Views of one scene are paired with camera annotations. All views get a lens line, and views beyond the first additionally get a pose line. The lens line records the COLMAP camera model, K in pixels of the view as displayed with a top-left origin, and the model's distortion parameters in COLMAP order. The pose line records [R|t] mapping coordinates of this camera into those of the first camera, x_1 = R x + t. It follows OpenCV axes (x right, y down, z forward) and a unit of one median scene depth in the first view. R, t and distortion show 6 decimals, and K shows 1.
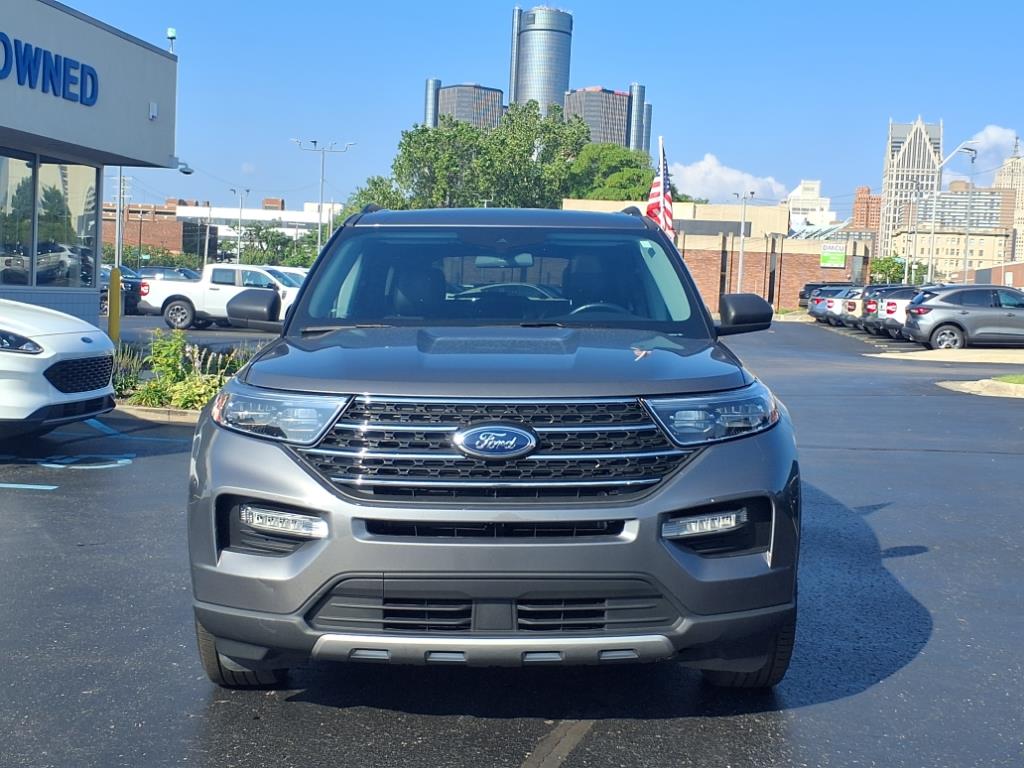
lens RADIAL K [[1400.4, 0, 521.6], [0, 1400.4, 378.9], [0, 0, 1]] dist [0.053557, 0.000000]
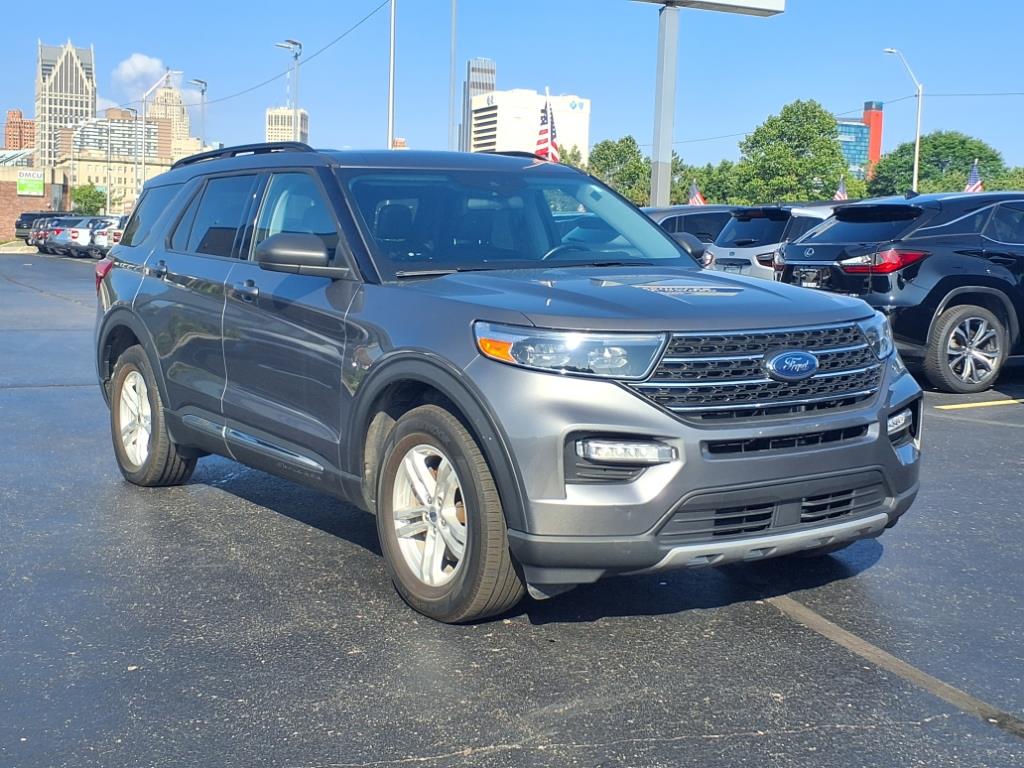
lens RADIAL K [[1400.4, 0, 514.2], [0, 1400.4, 391.1], [0, 0, 1]] dist [0.053557, 0.000000]
pose [[0.838983, -0.072141, 0.539354, -0.786699], [0.040305, 0.996689, 0.070616, -0.023695], [-0.542662, -0.037507, 0.839113, 0.134553]]
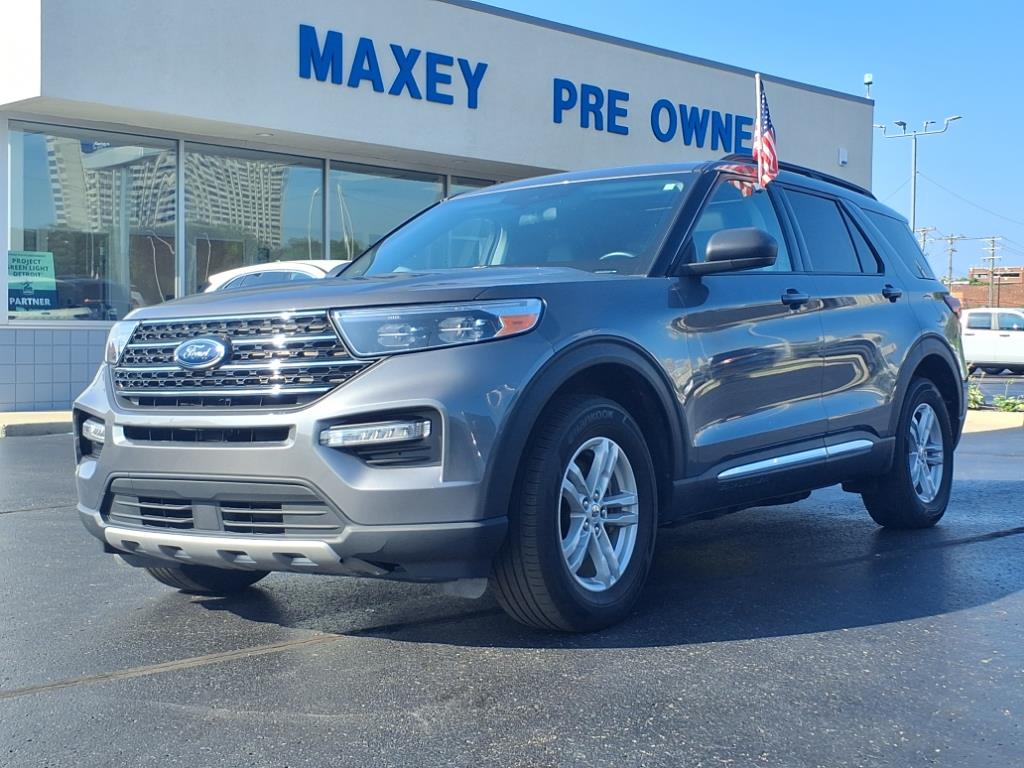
lens RADIAL K [[1400.4, 0, 521.2], [0, 1400.4, 381.9], [0, 0, 1]] dist [0.053557, 0.000000]
pose [[0.798617, -0.022713, -0.601410, 0.777620], [-0.006966, 0.998872, -0.046973, 0.107989], [0.601799, 0.041703, 0.797558, 0.262112]]
